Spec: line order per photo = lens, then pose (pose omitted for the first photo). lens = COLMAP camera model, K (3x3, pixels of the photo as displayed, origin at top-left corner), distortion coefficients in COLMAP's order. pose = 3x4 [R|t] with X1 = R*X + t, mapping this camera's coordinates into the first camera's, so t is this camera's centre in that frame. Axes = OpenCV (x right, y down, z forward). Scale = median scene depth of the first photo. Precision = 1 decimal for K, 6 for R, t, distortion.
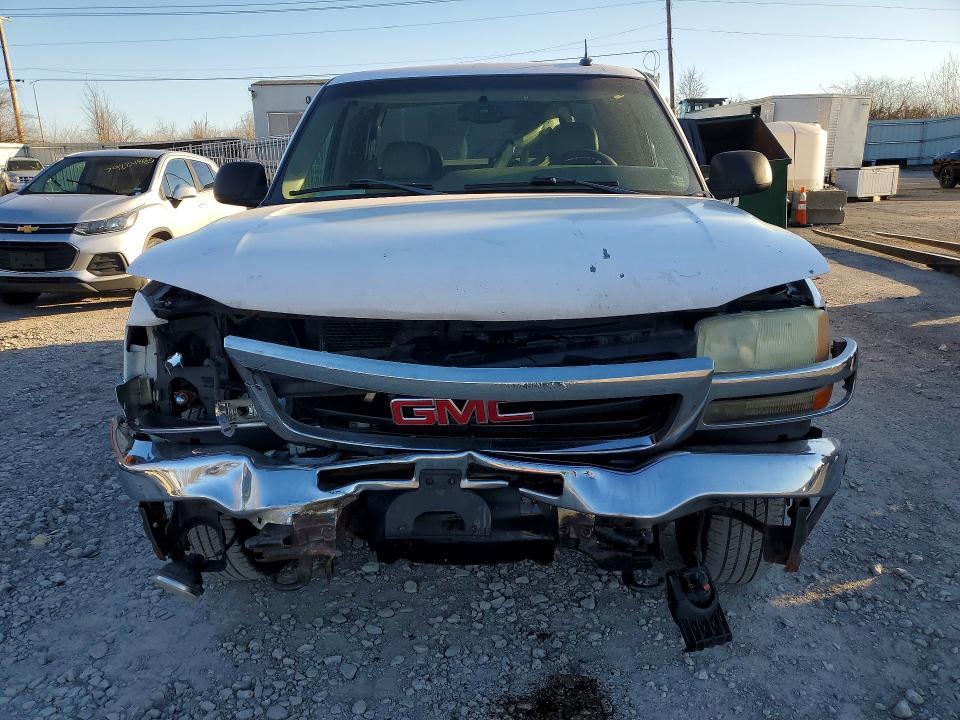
lens RADIAL K [[771.2, 0, 480.2], [0, 771.2, 363.0], [0, 0, 1]] dist [0.003749, -0.004958]
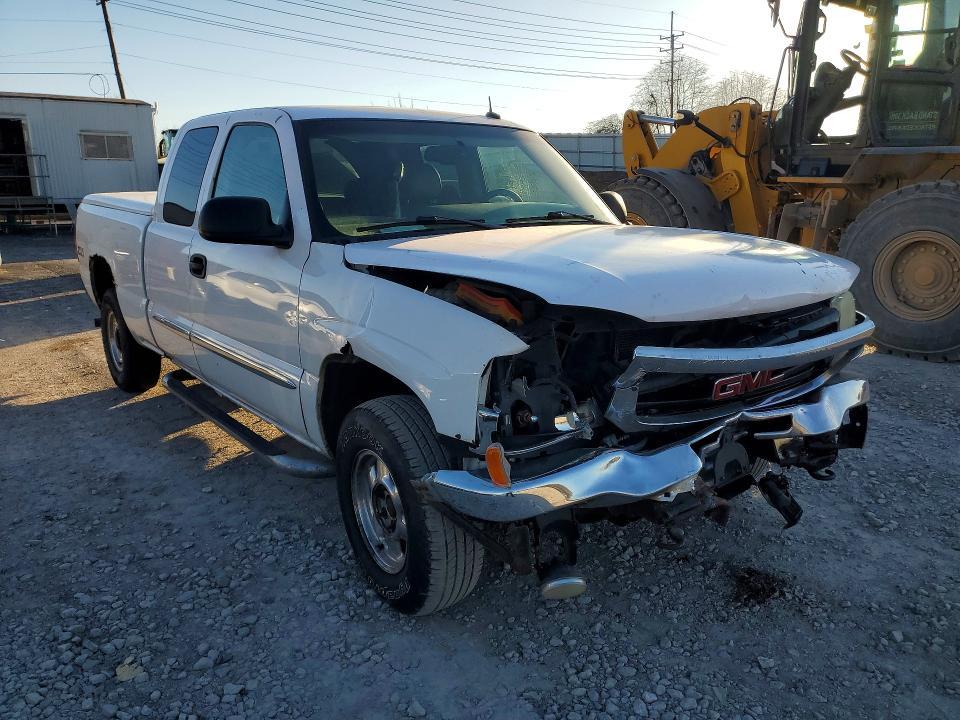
lens RADIAL K [[771.2, 0, 480.3], [0, 771.2, 357.3], [0, 0, 1]] dist [0.003749, -0.004958]
pose [[0.758337, -0.123039, 0.640146, -0.823489], [0.150824, 0.988496, 0.011322, -0.044658], [-0.634175, 0.087964, 0.768170, 0.152920]]
